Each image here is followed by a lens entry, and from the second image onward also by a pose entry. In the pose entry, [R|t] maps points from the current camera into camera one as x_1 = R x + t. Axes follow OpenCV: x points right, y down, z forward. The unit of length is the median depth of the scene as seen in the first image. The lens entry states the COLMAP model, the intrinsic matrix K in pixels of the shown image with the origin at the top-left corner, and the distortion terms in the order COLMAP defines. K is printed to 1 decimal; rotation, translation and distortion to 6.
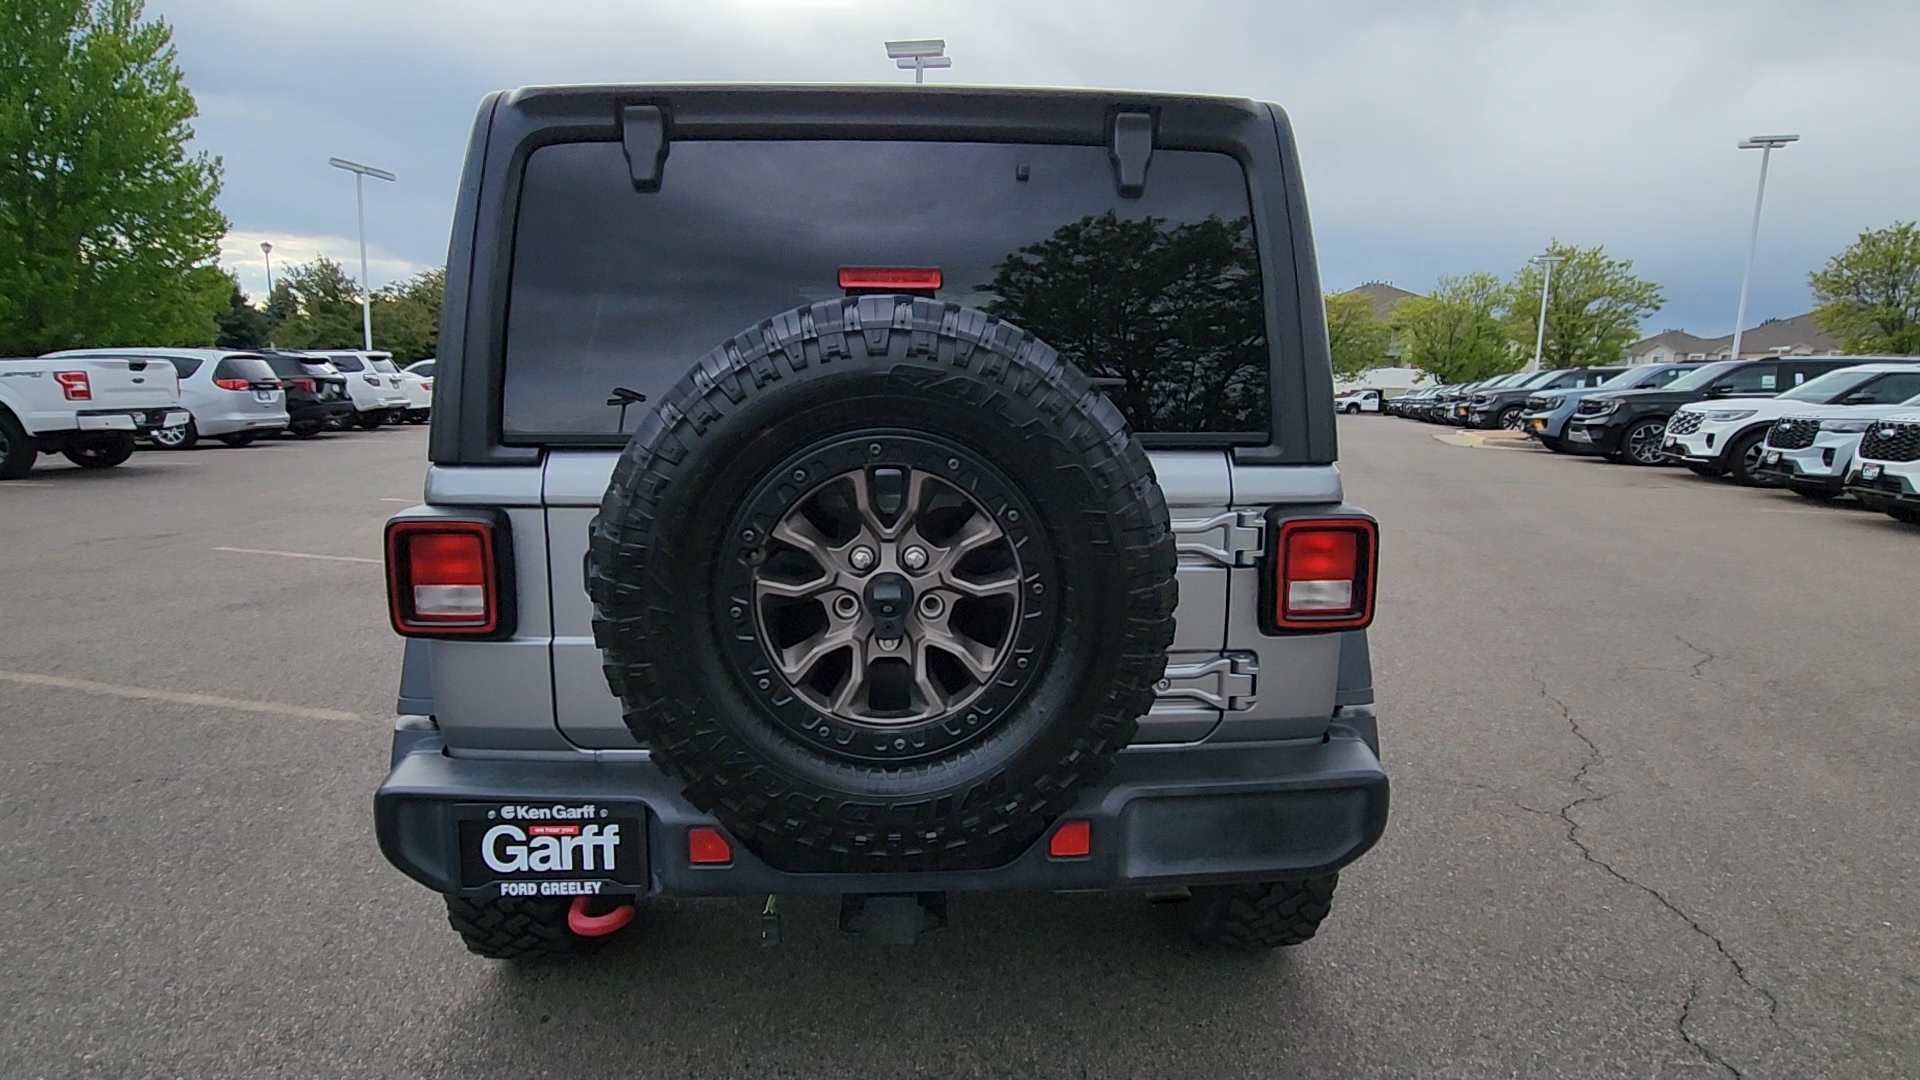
lens RADIAL K [[1006.8, 0, 949.6], [0, 1006.8, 538.0], [0, 0, 1]] dist [0.022485, -0.012014]
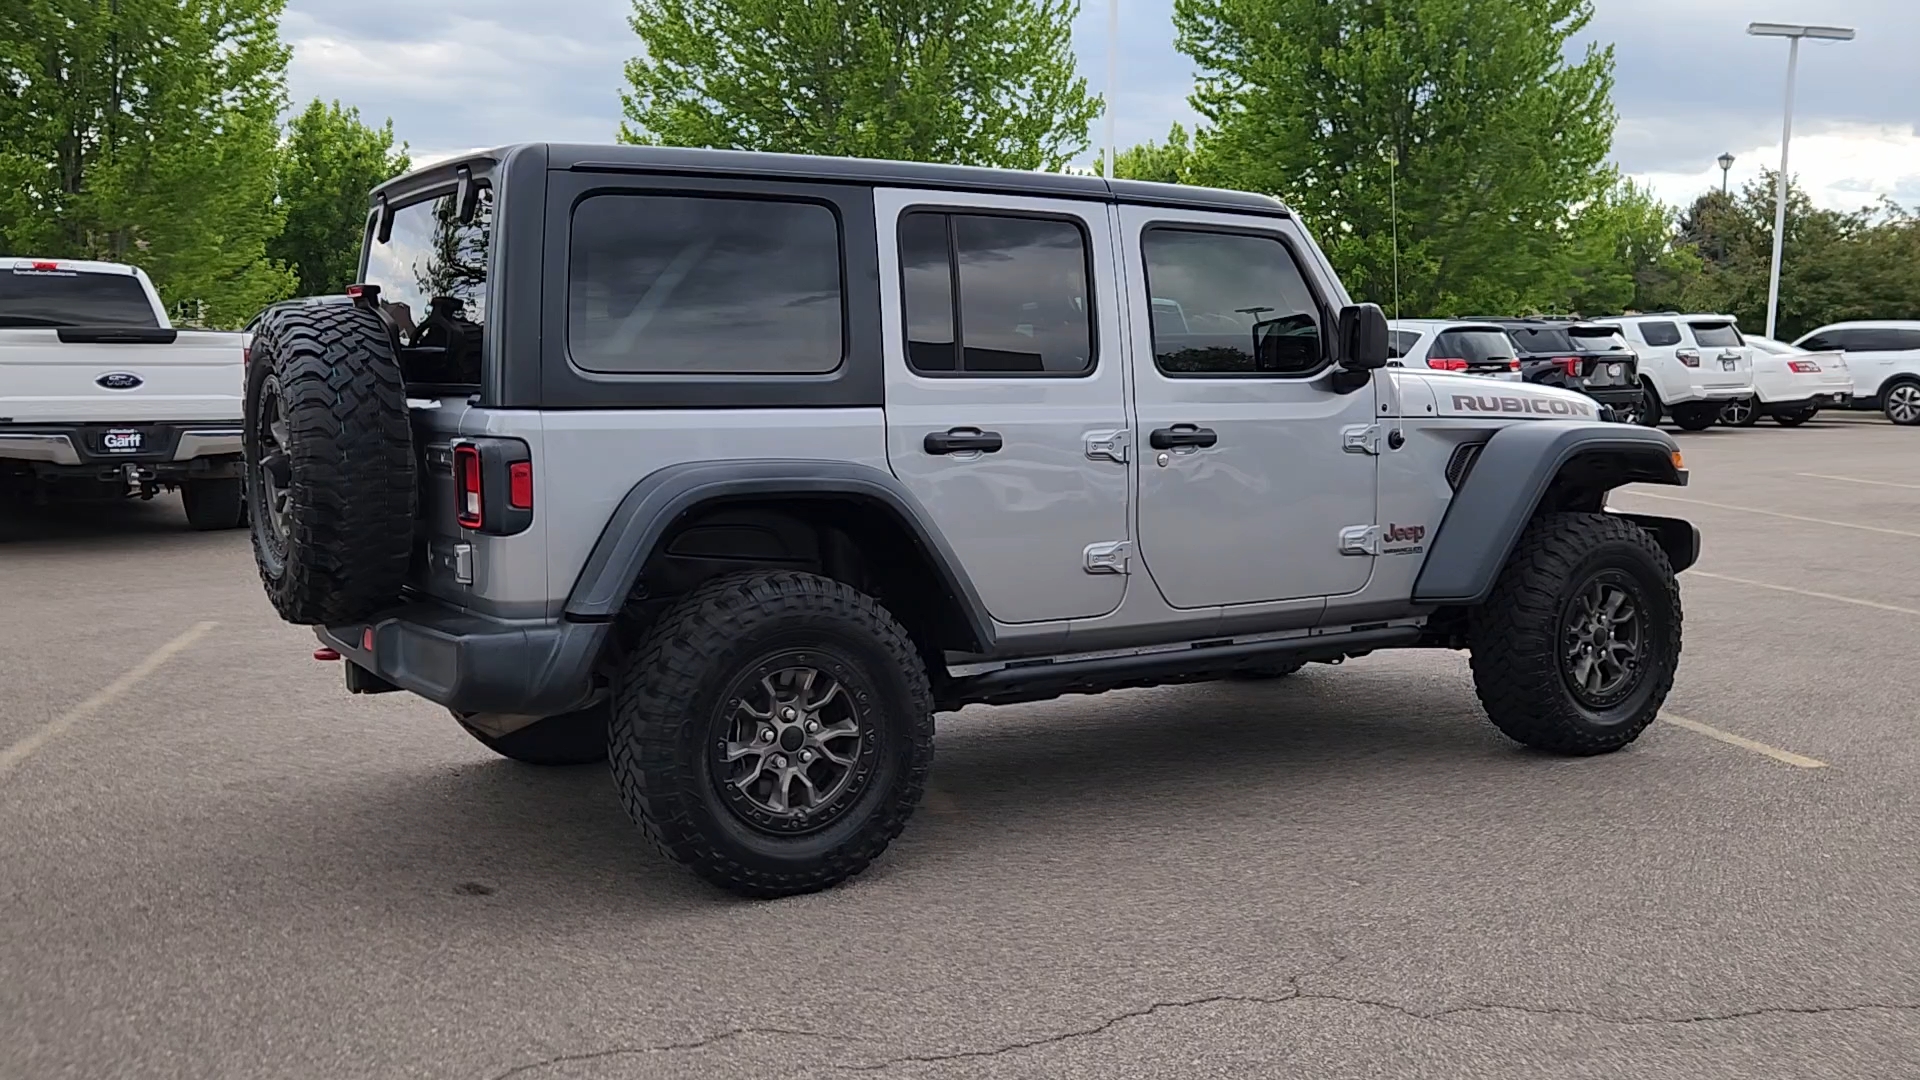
lens RADIAL K [[1766.9, 0, 948.2], [0, 1766.9, 536.0], [0, 0, 1]] dist [0.026818, -0.015741]
pose [[0.488877, 0.079635, -0.868710, 2.830194], [-0.127636, 0.991638, 0.019075, -0.027211], [0.862965, 0.101554, 0.494953, 0.379520]]
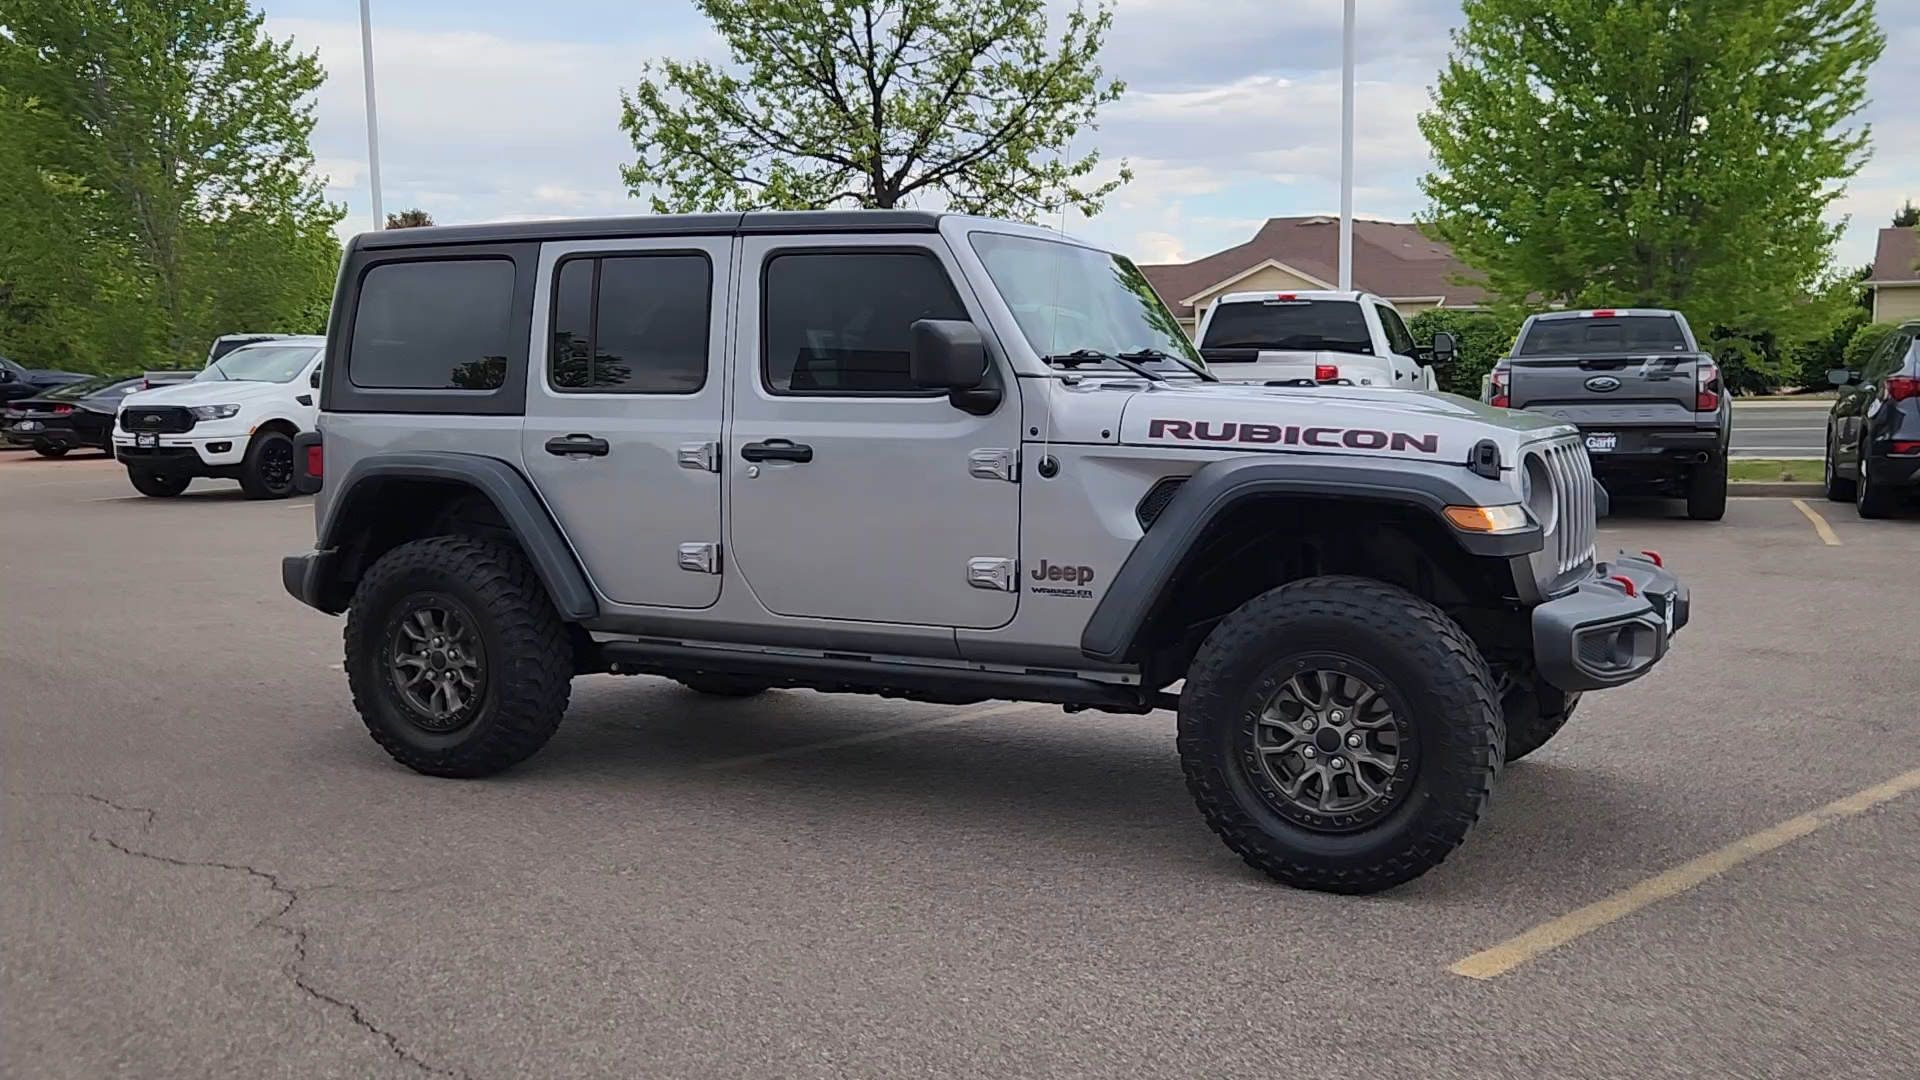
lens RADIAL K [[1762.0, 0, 945.8], [0, 1762.0, 542.8], [0, 0, 1]] dist [0.035066, -0.026345]
pose [[-0.489699, 0.077294, -0.868459, 3.015621], [-0.131254, 0.978176, 0.161069, -0.578537], [0.861956, 0.192864, -0.468867, 3.979753]]
